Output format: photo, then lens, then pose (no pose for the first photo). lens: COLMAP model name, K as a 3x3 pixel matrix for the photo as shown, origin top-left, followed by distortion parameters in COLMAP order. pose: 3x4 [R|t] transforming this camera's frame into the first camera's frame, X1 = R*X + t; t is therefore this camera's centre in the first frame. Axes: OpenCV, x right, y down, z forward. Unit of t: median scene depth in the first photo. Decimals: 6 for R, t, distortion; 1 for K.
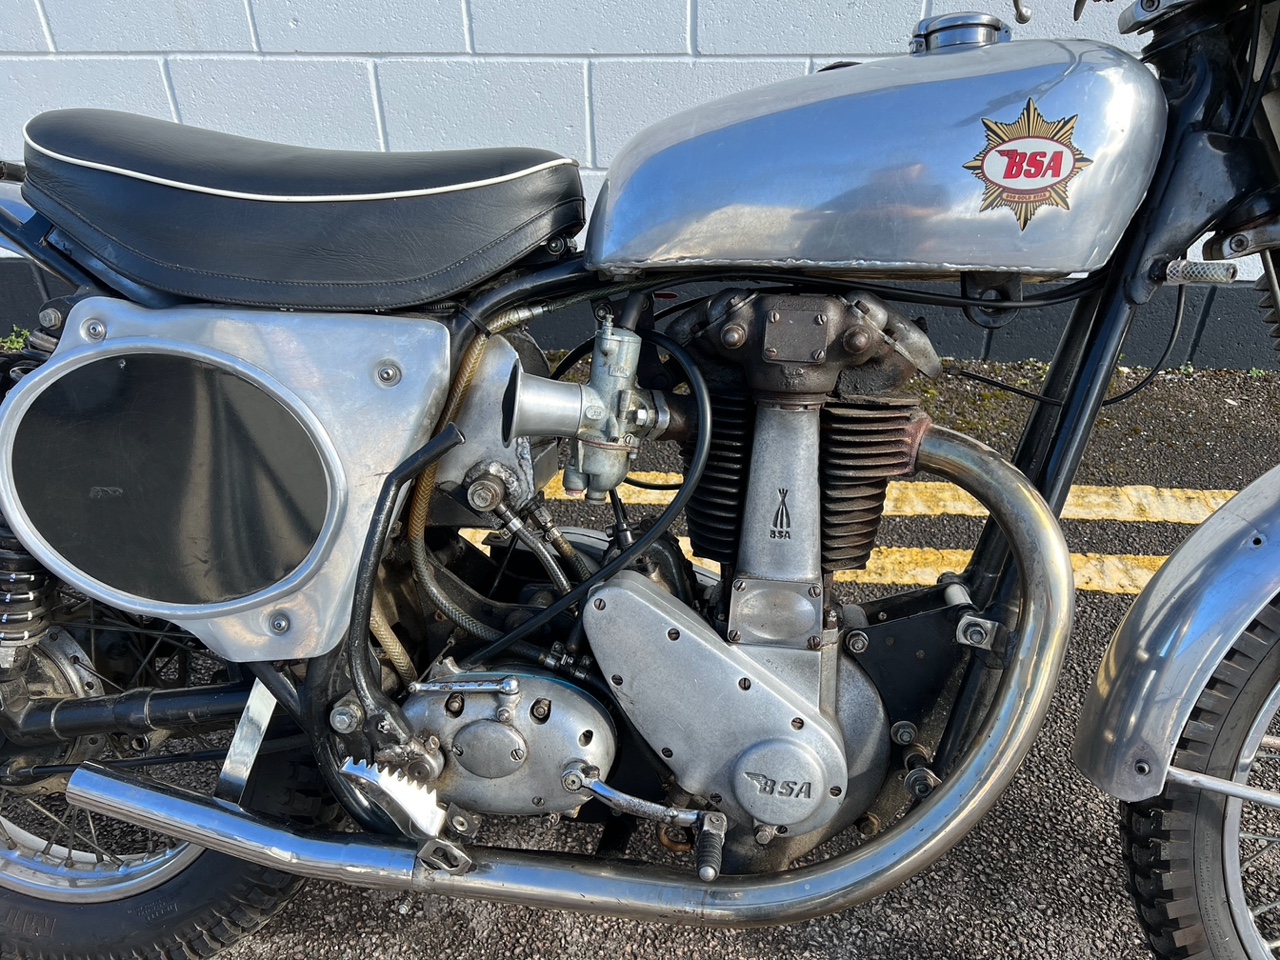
lens RADIAL K [[947.1, 0, 649.8], [0, 947.1, 484.5], [0, 0, 1]] dist [0.039477, -0.049003]
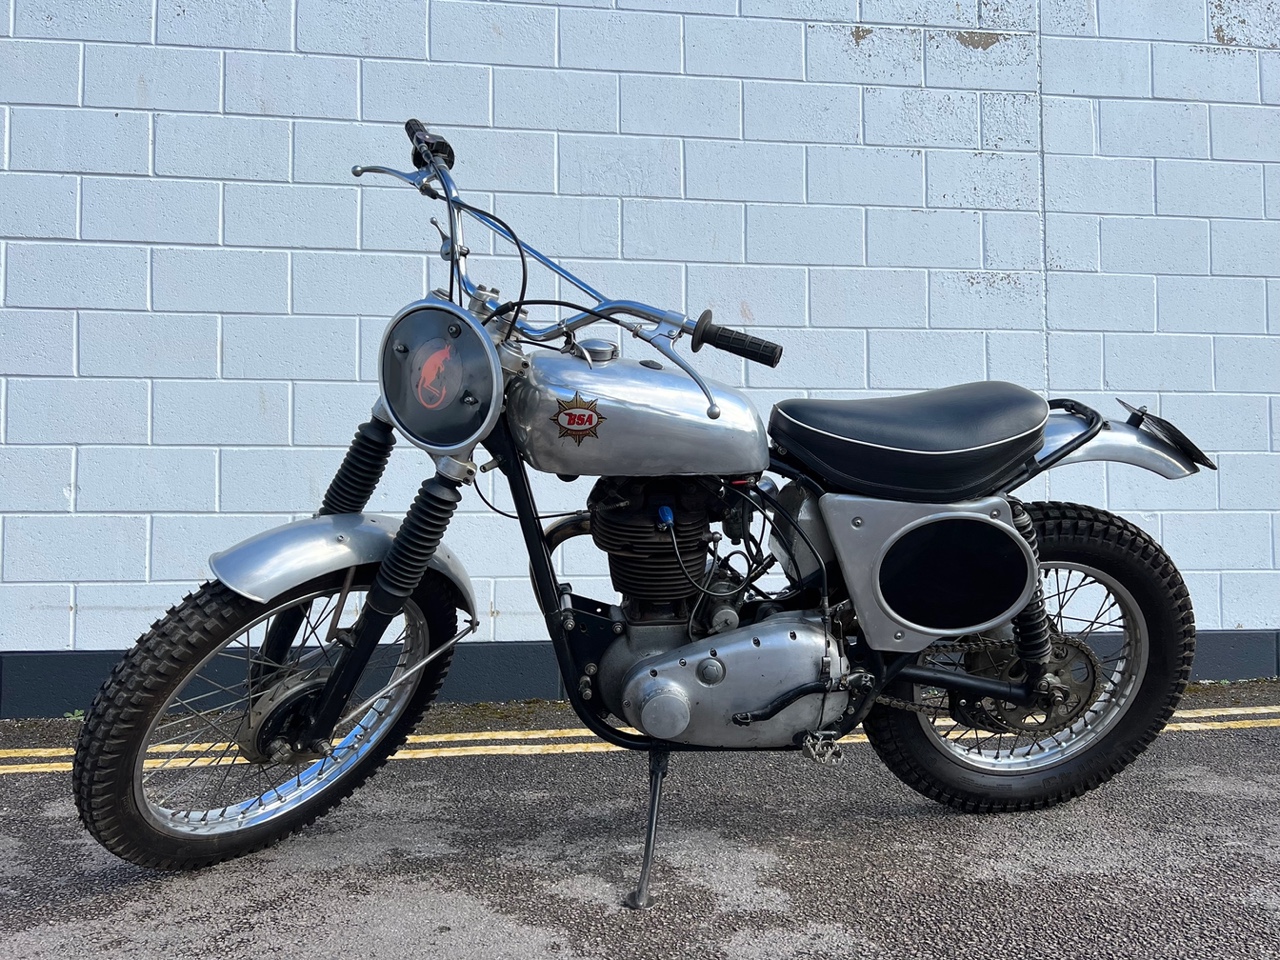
lens RADIAL K [[1003.5, 0, 656.4], [0, 1003.5, 482.8], [0, 0, 1]] dist [0.043908, -0.014206]
pose [[0.980953, 0.018572, 0.193355, -0.617345], [0.102001, 0.797879, -0.594125, 1.505145], [-0.165308, 0.602531, 0.780788, -1.194077]]
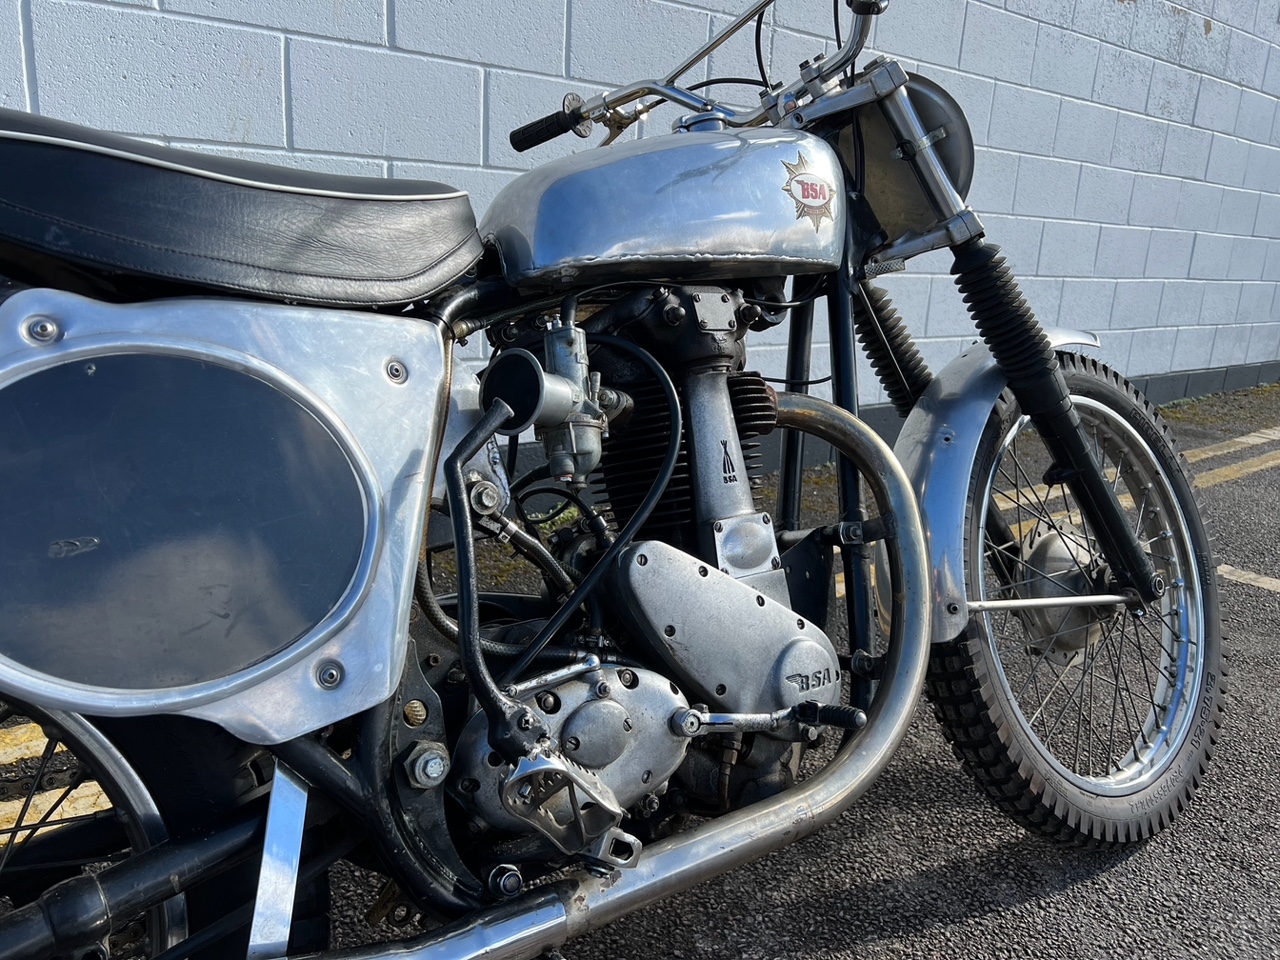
lens RADIAL K [[951.3, 0, 638.7], [0, 951.3, 475.0], [0, 0, 1]] dist [0.016586, -0.002490]
pose [[0.732020, -0.122829, 0.670119, -0.731938], [0.323316, 0.928427, -0.183006, 0.225866], [-0.599678, 0.350624, 0.719339, 0.210501]]
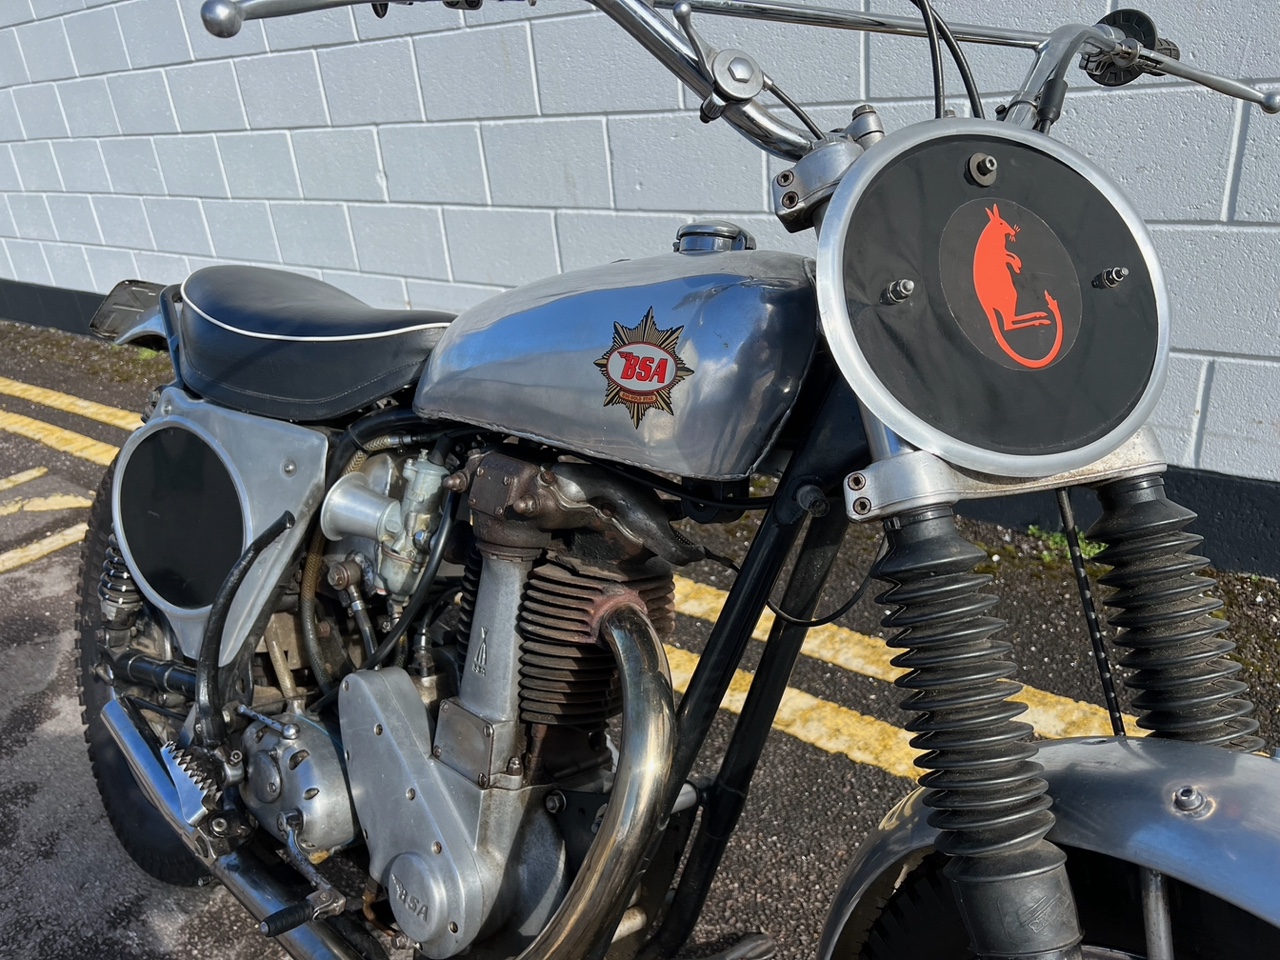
lens RADIAL K [[963.1, 0, 642.7], [0, 963.1, 469.7], [0, 0, 1]] dist [0.029691, -0.002929]
pose [[0.831122, 0.161481, -0.532128, 0.836593], [-0.234878, 0.969302, -0.072706, -0.130540], [0.504051, 0.185413, 0.843537, 0.116793]]
